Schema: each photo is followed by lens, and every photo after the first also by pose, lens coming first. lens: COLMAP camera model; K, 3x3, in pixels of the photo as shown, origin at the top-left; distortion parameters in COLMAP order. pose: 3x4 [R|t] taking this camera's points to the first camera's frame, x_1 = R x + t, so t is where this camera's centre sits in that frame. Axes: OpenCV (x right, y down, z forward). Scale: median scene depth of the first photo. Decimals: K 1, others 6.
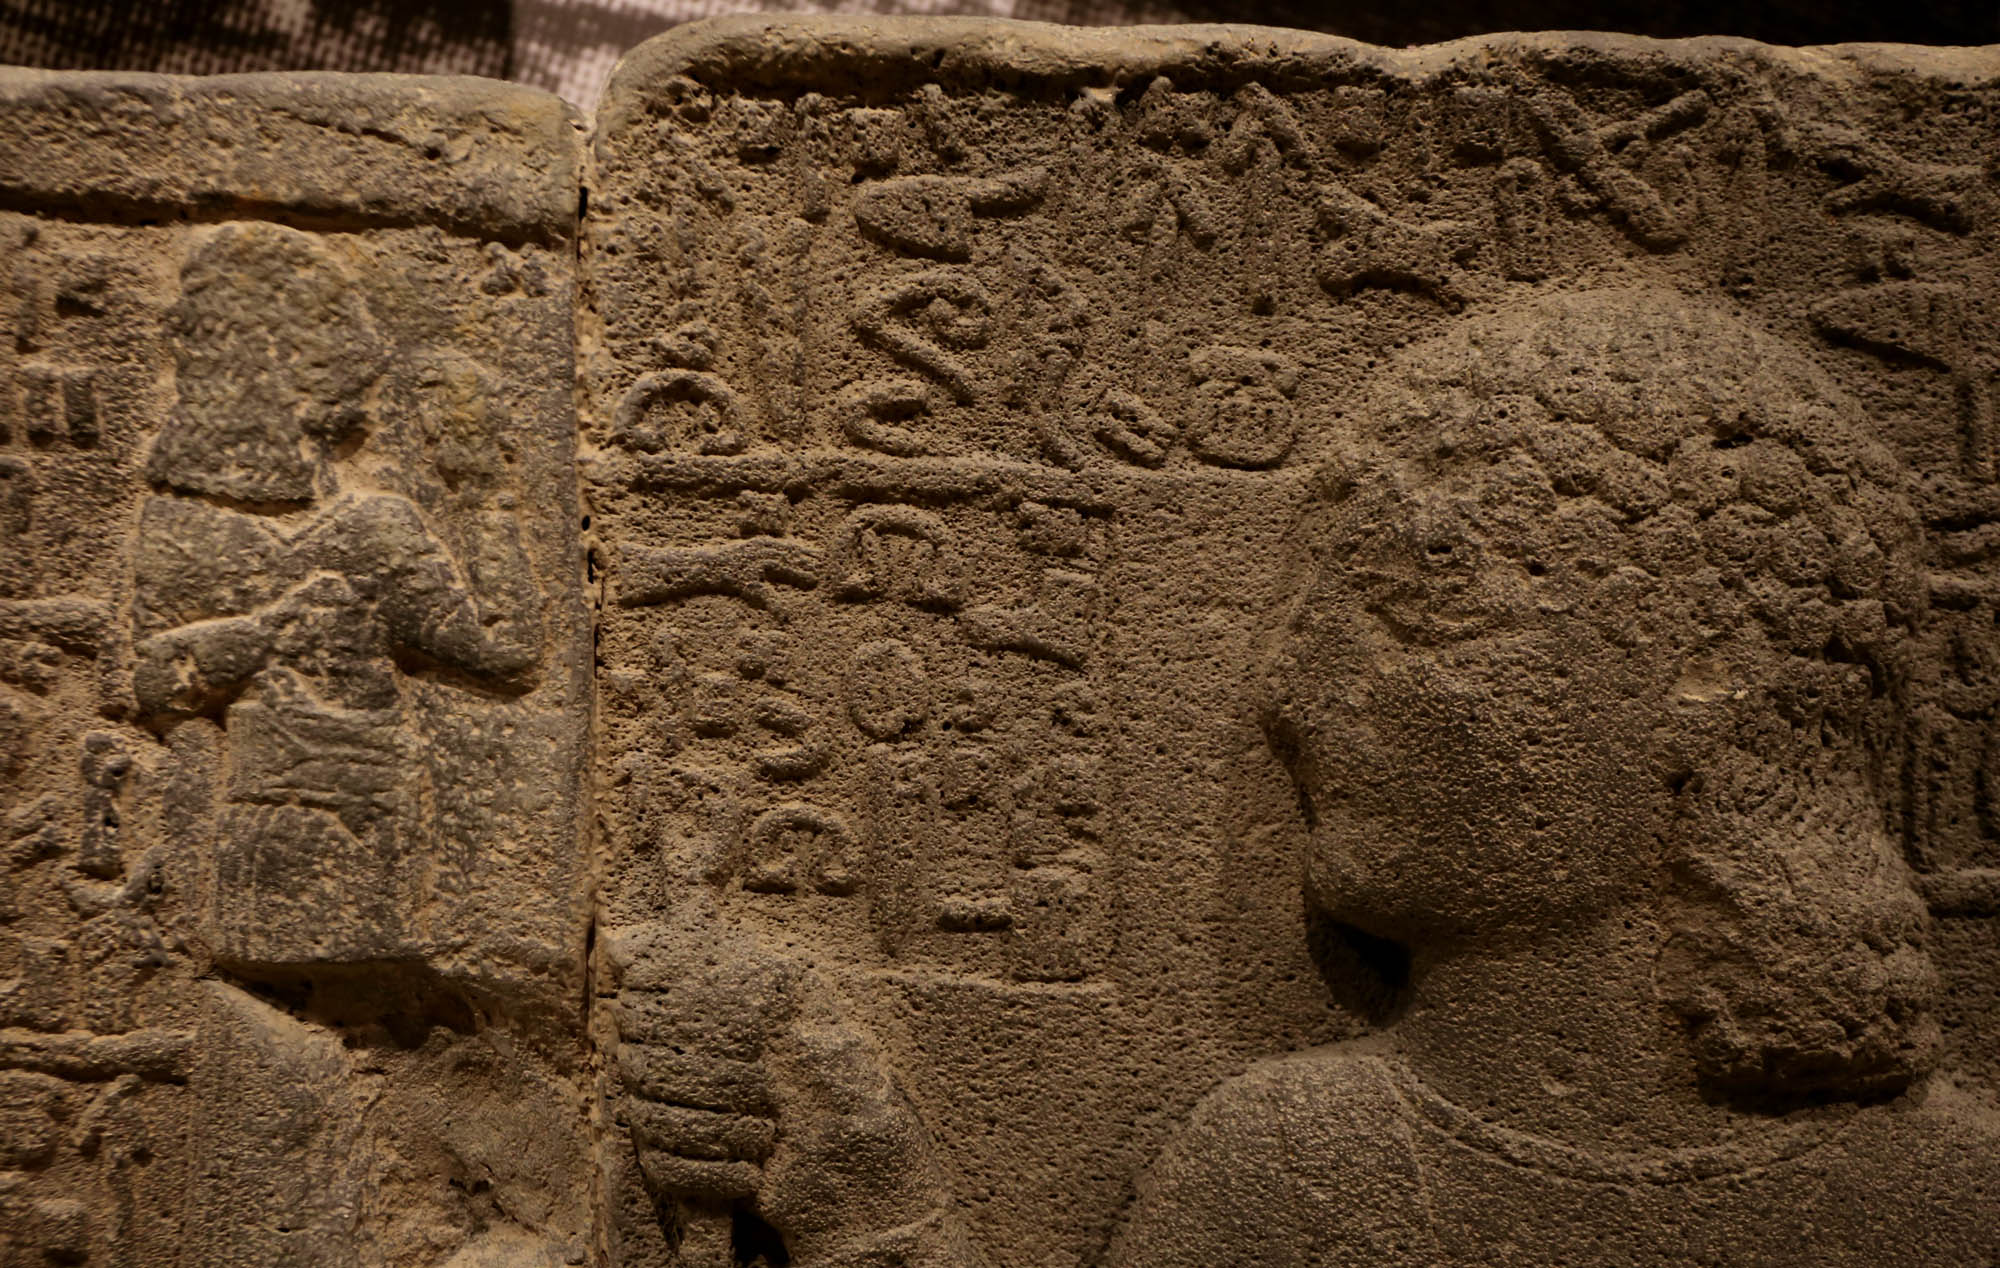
lens RADIAL K [[2376.9, 0, 996.2], [0, 2376.9, 642.2], [0, 0, 1]] dist [-0.095048, 0.000000]
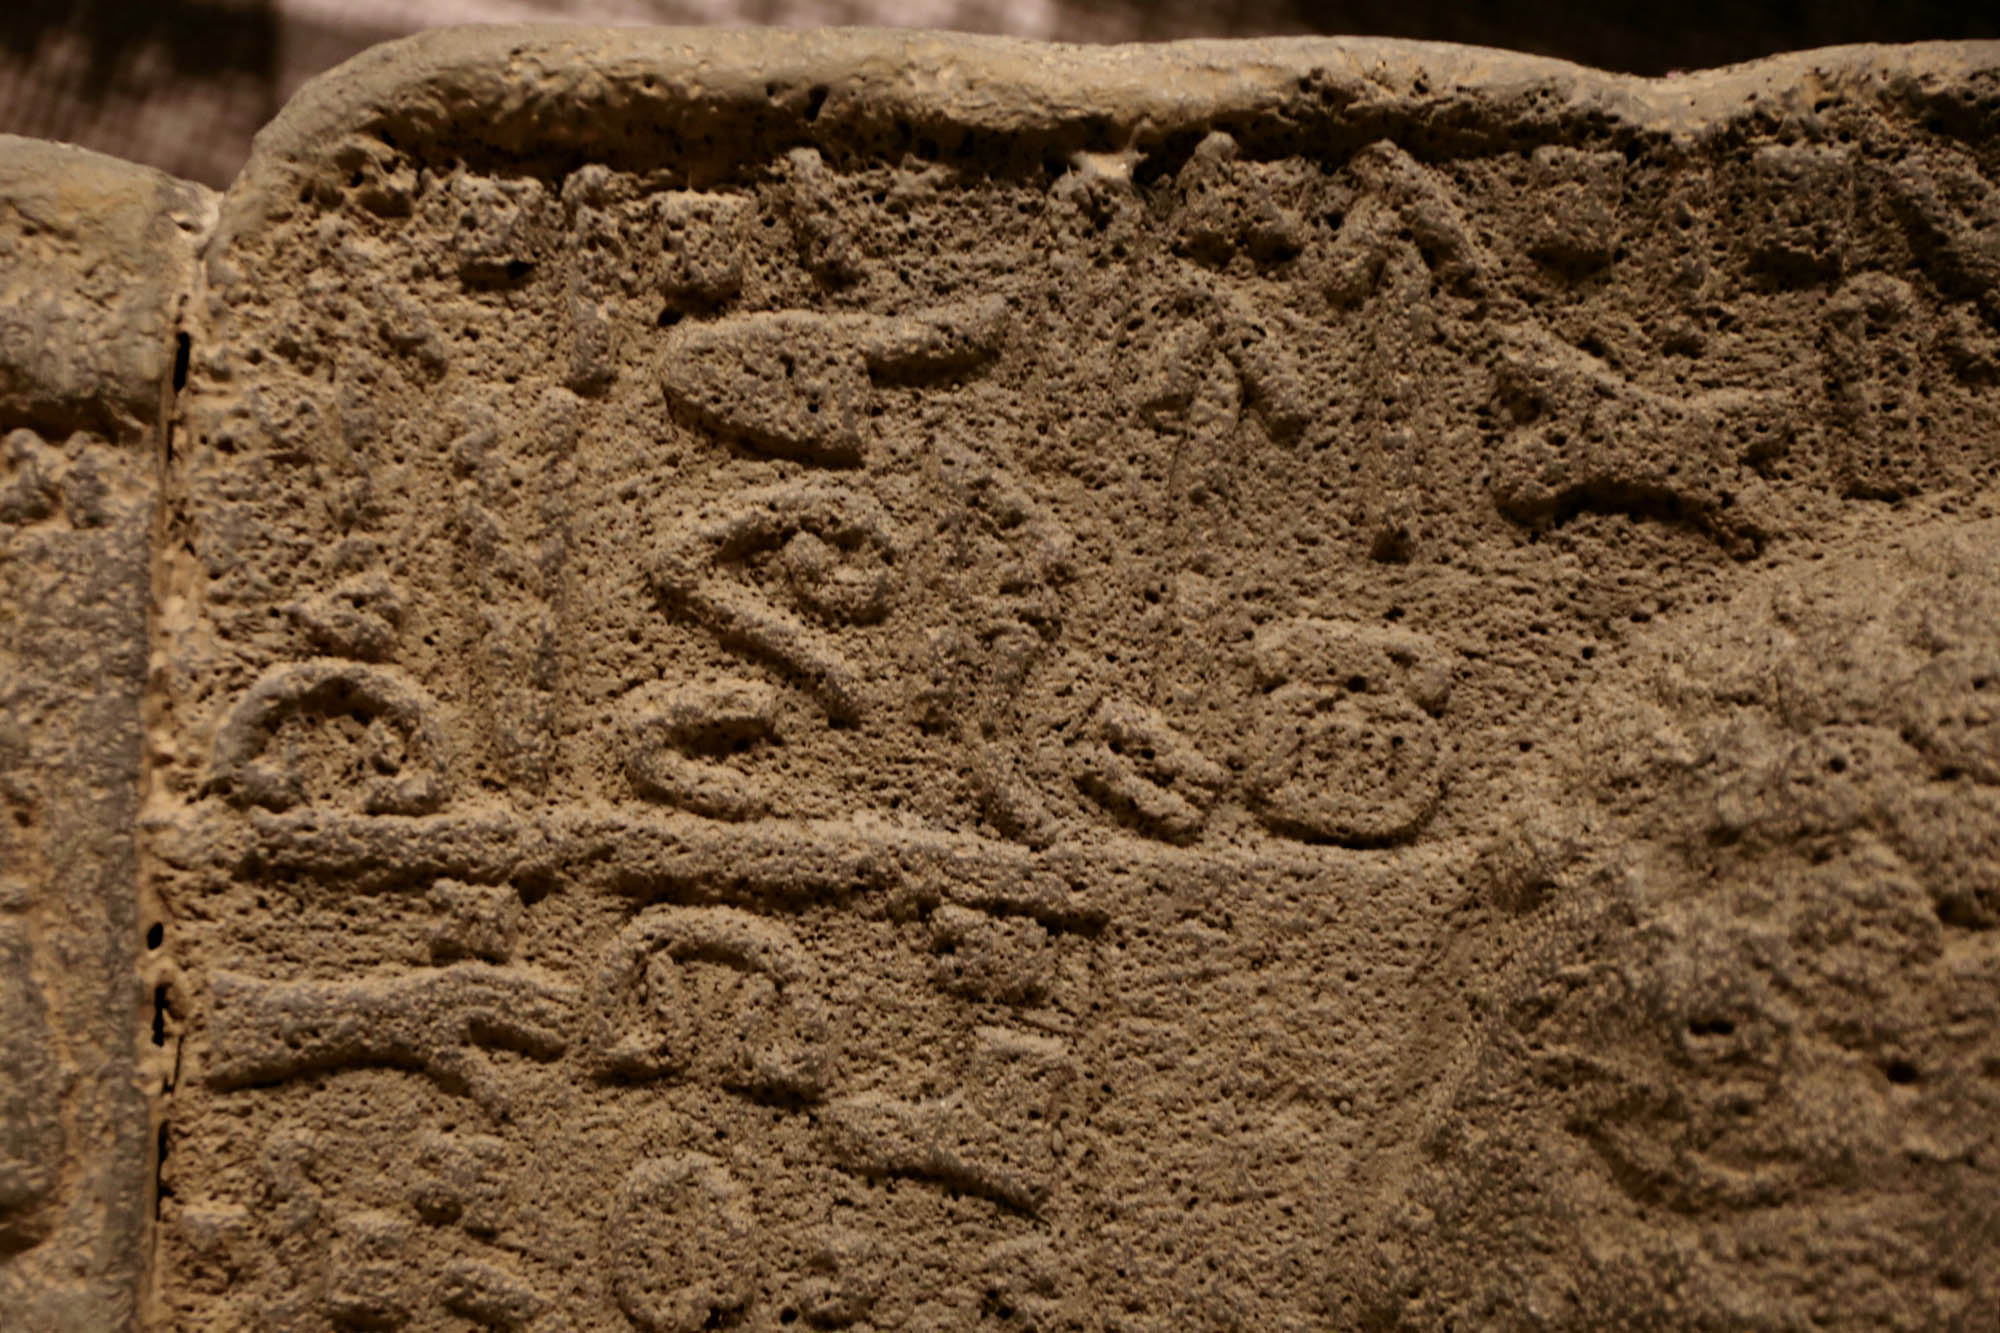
lens RADIAL K [[2285.0, 0, 1006.6], [0, 2285.0, 675.4], [0, 0, 1]] dist [-0.010824, 0.000000]
pose [[0.994994, 0.017832, -0.098331, 0.078207], [-0.017848, 0.999840, 0.000720, -0.113506], [0.098328, 0.001039, 0.995153, 0.470168]]
